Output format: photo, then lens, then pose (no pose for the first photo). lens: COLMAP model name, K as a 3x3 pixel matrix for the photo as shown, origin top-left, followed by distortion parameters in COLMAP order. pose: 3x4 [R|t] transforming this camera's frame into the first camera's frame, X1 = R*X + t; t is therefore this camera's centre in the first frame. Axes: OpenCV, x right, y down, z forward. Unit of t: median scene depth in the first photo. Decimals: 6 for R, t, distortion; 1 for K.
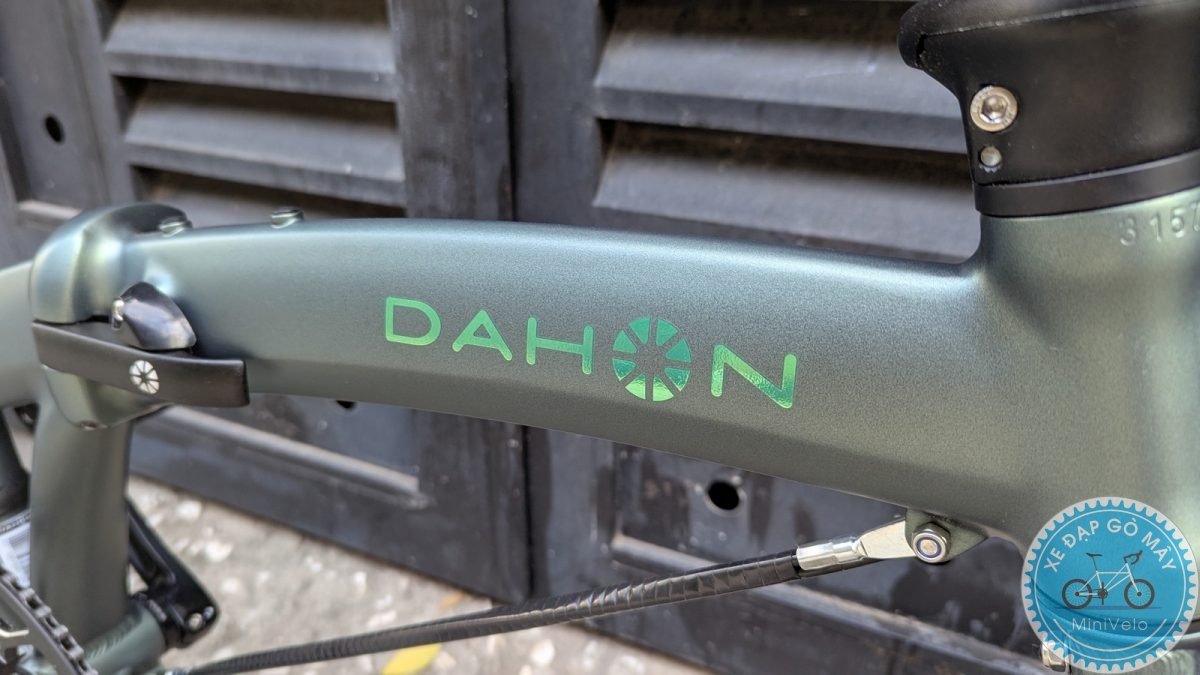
lens RADIAL K [[885.2, 0, 615.8], [0, 885.2, 347.6], [0, 0, 1]] dist [0.007022, -0.004729]
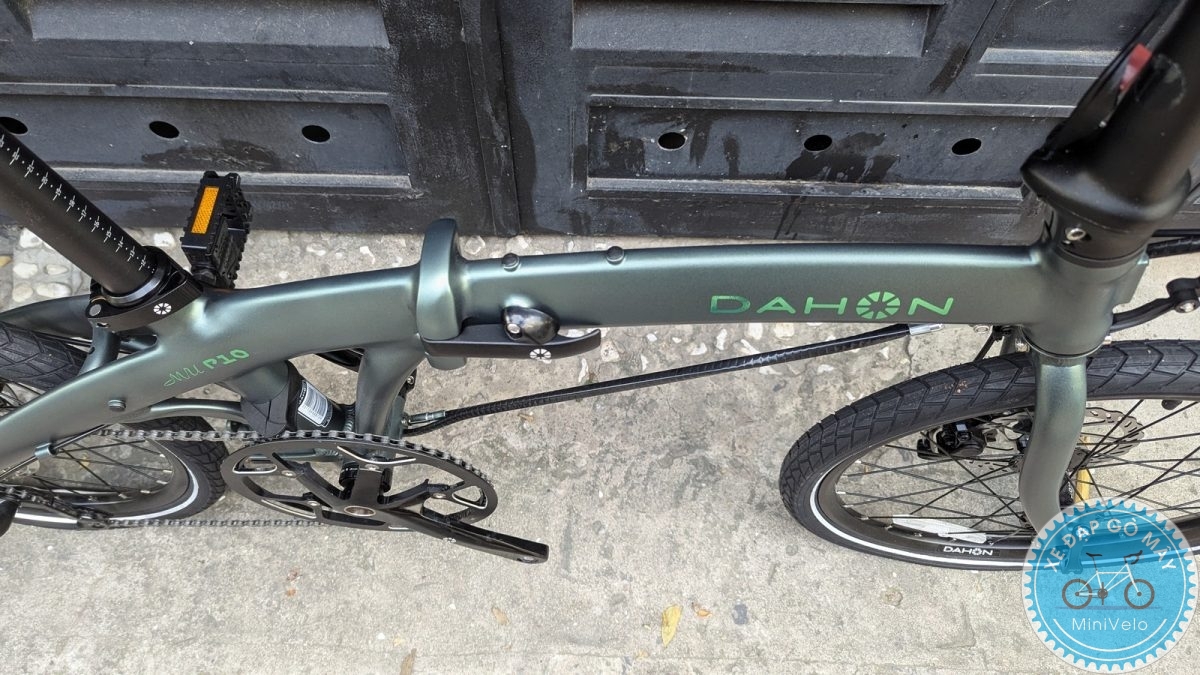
lens RADIAL K [[857.6, 0, 599.8], [0, 857.6, 331.8], [0, 0, 1]] dist [0.057441, -0.064967]
pose [[0.906266, -0.371210, 0.202198, -0.379648], [0.159534, 0.743333, 0.649620, -0.525469], [-0.391446, -0.556471, 0.732878, -0.100906]]
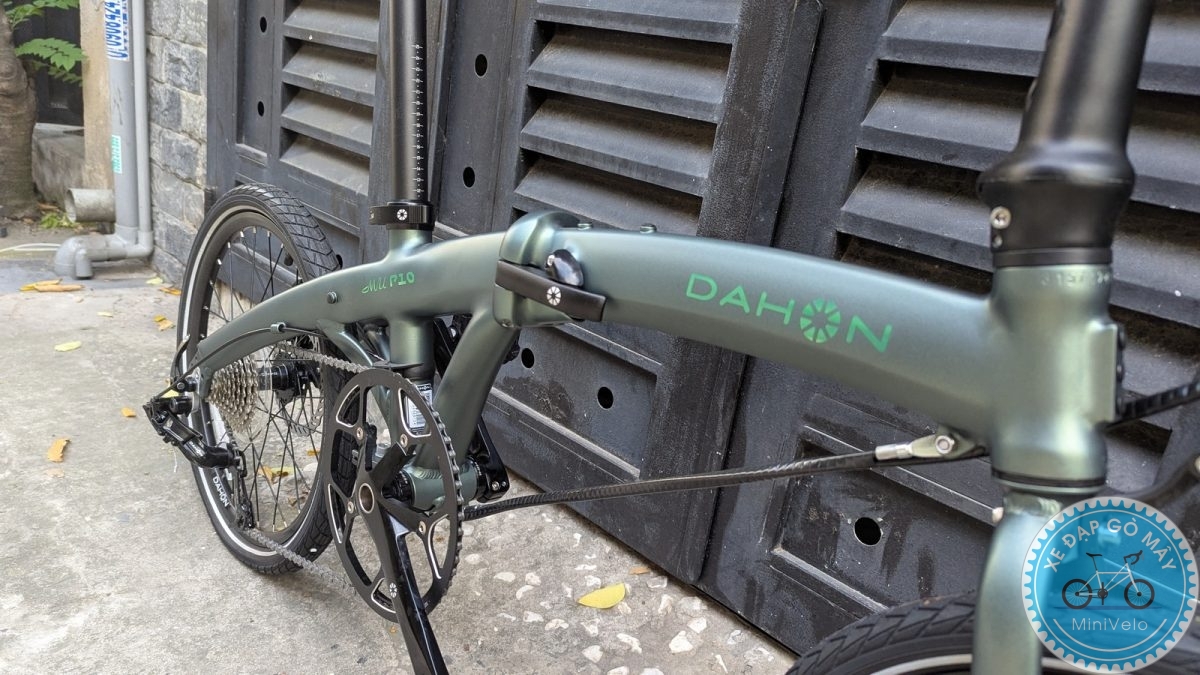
lens RADIAL K [[861.2, 0, 602.2], [0, 861.2, 351.3], [0, 0, 1]] dist [0.039713, -0.003945]
pose [[0.931902, 0.233289, -0.277732, 0.053657], [-0.269731, 0.957662, -0.100641, 0.157234], [0.242495, 0.168700, 0.955372, -0.368354]]
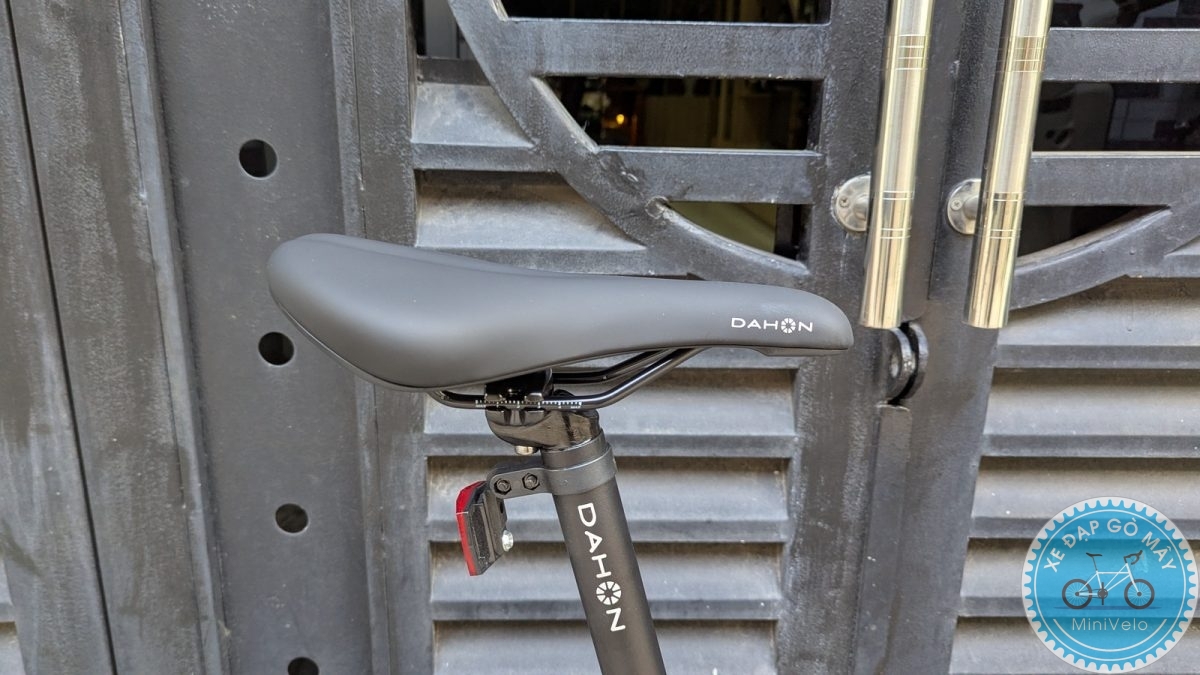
lens RADIAL K [[861.2, 0, 602.2], [0, 861.2, 351.3], [0, 0, 1]] dist [0.039713, -0.003945]
pose [[0.890086, -0.123693, 0.438689, -0.963234], [0.182152, 0.978806, -0.093596, -0.585151], [-0.417814, 0.163216, 0.893752, -0.023037]]
